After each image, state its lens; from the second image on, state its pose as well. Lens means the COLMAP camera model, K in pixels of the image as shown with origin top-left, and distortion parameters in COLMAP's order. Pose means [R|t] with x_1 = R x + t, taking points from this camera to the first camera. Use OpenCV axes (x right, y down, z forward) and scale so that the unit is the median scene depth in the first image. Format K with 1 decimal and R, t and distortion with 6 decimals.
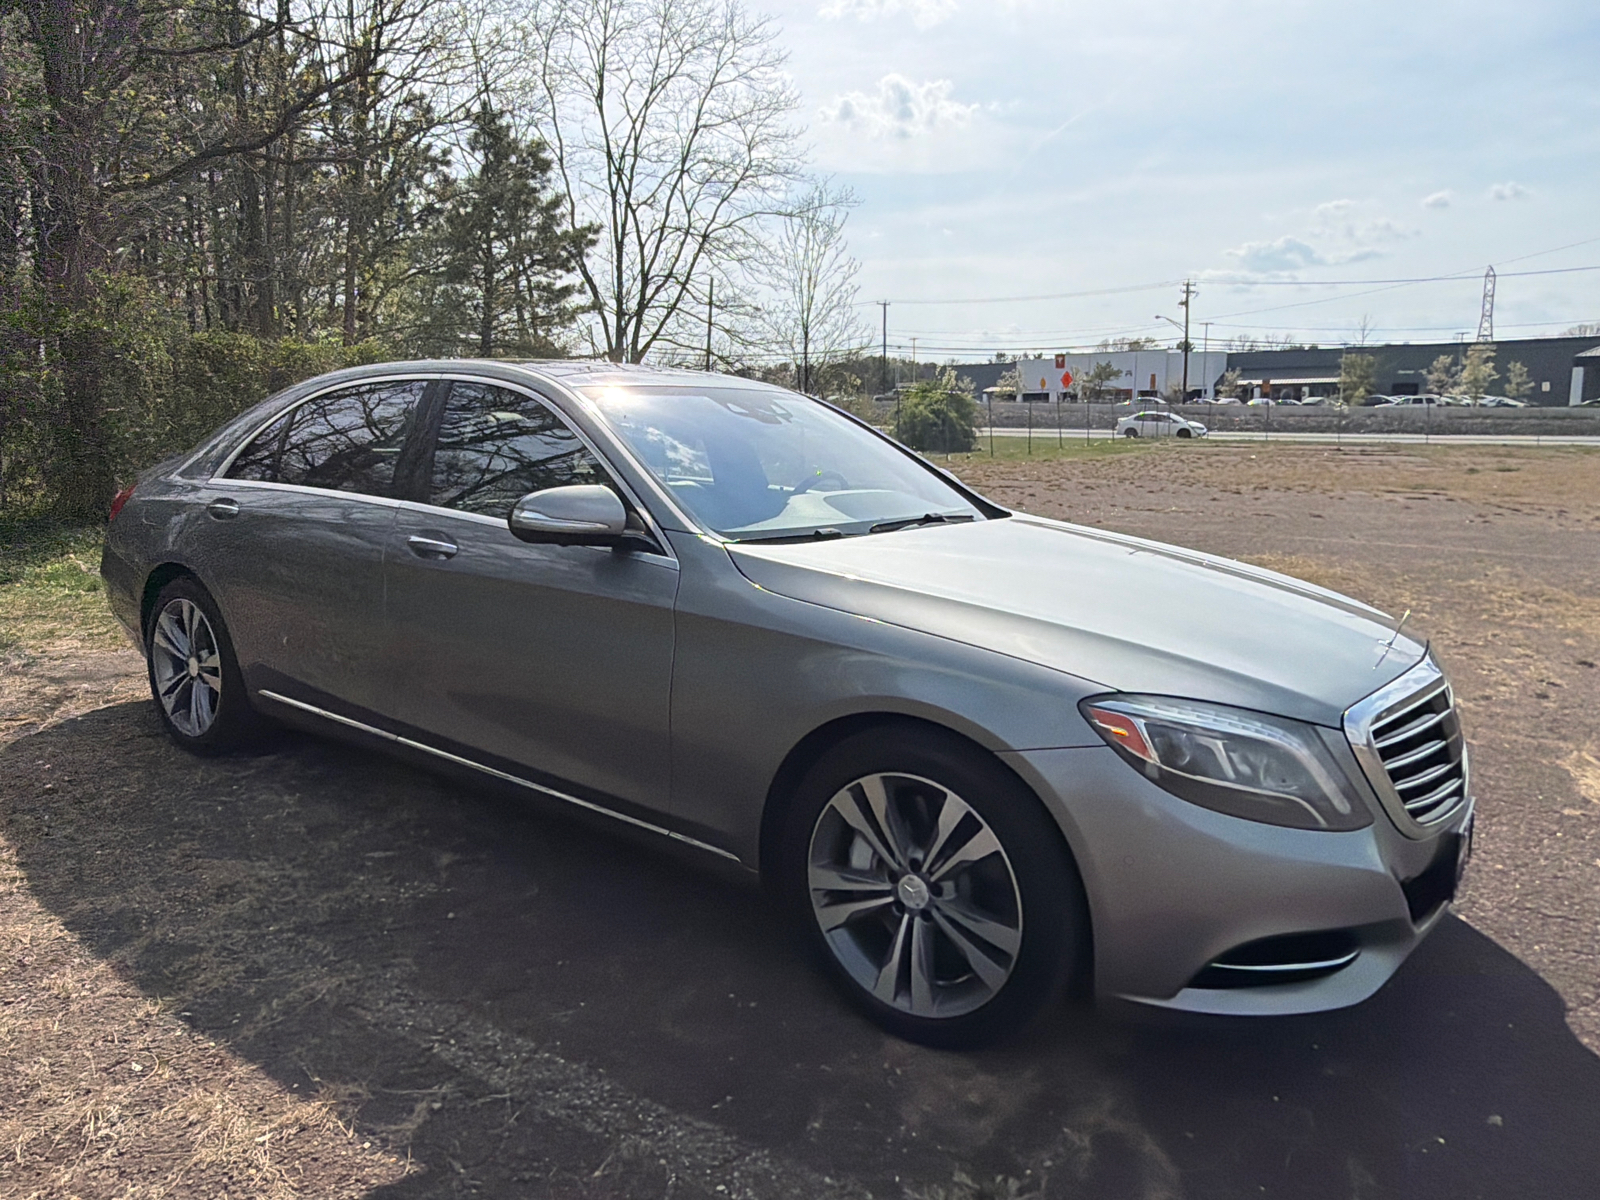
lens RADIAL K [[1143.3, 0, 799.2], [0, 1143.3, 653.2], [0, 0, 1]] dist [0.009510, 0.003764]
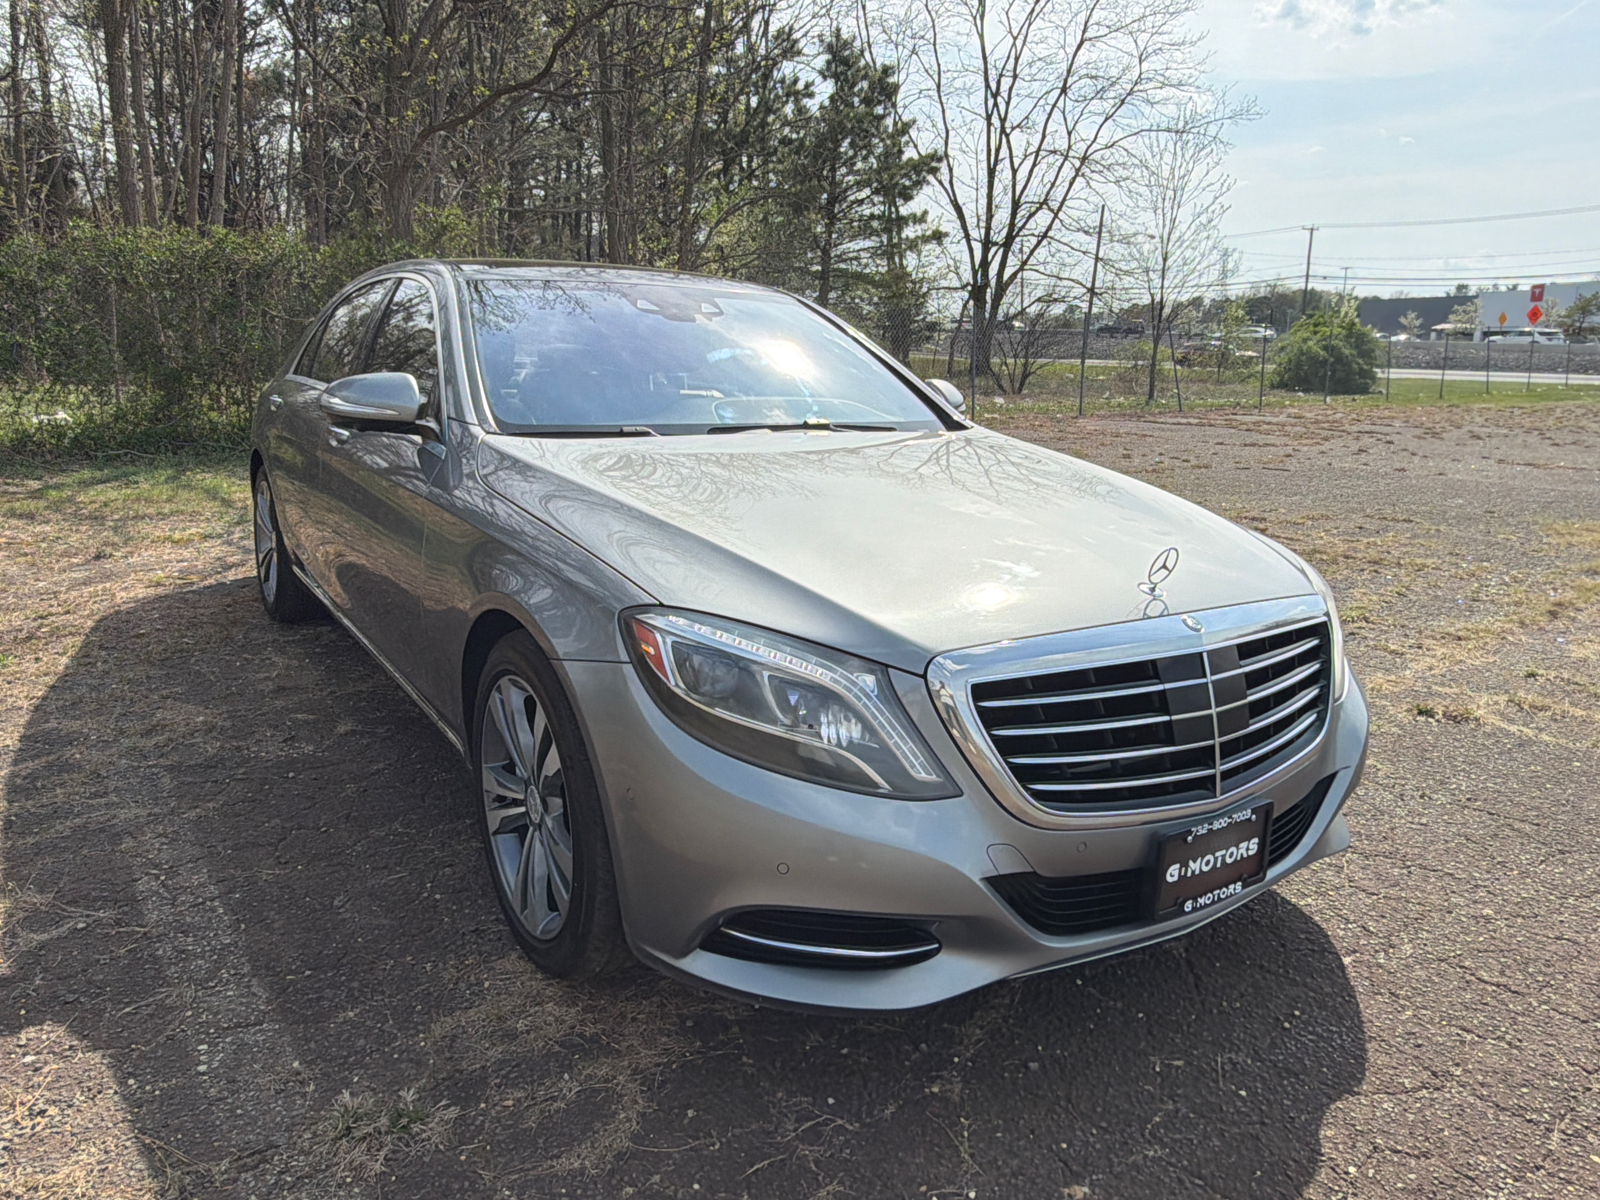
lens RADIAL K [[1127.2, 0, 772.4], [0, 1127.2, 653.9], [0, 0, 1]] dist [0.004537, 0.003431]
pose [[0.934910, 0.105401, -0.338870, 0.039113], [-0.085789, 0.993680, 0.072387, 0.000026], [0.344358, -0.038604, 0.938044, 0.012996]]
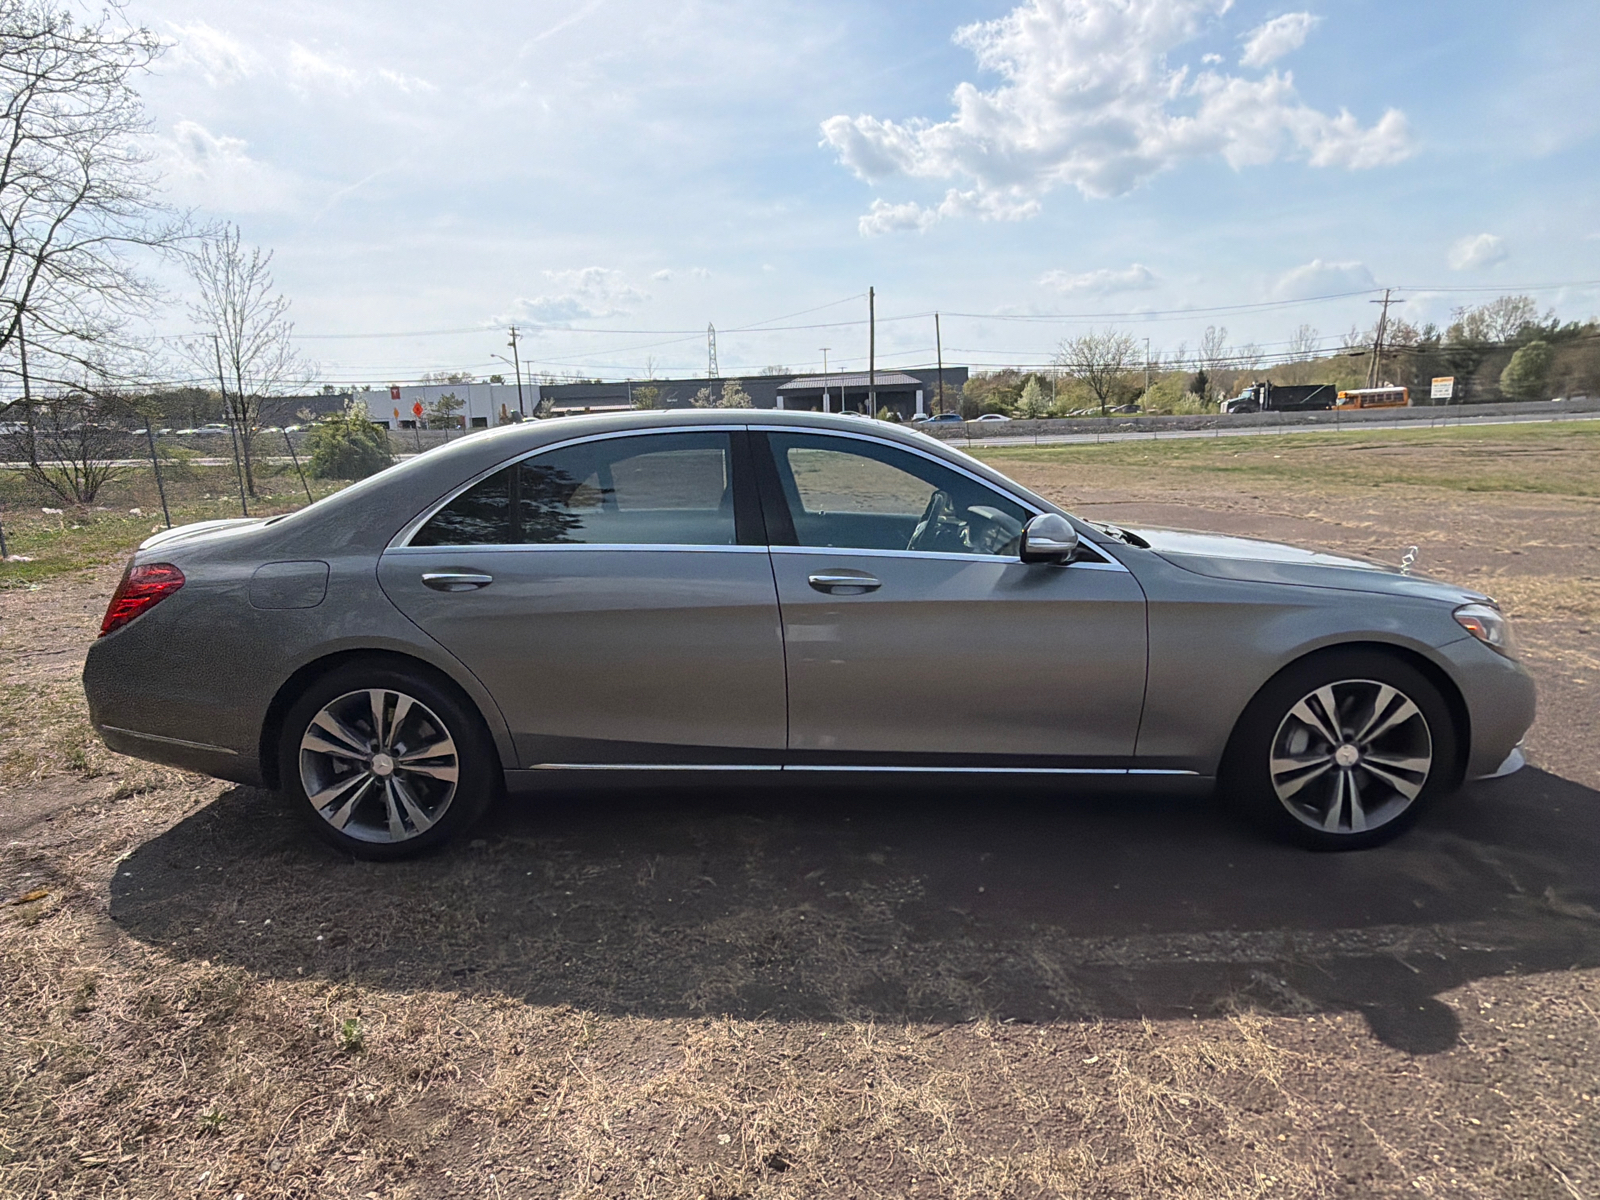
lens RADIAL K [[921.2, 0, 812.5], [0, 921.2, 669.3], [0, 0, 1]] dist [0.018332, 0.000681]
pose [[0.799303, -0.180239, 0.573261, -0.081138], [0.156353, 0.983481, 0.091211, -0.009153], [-0.580231, 0.016726, 0.814280, 0.027677]]
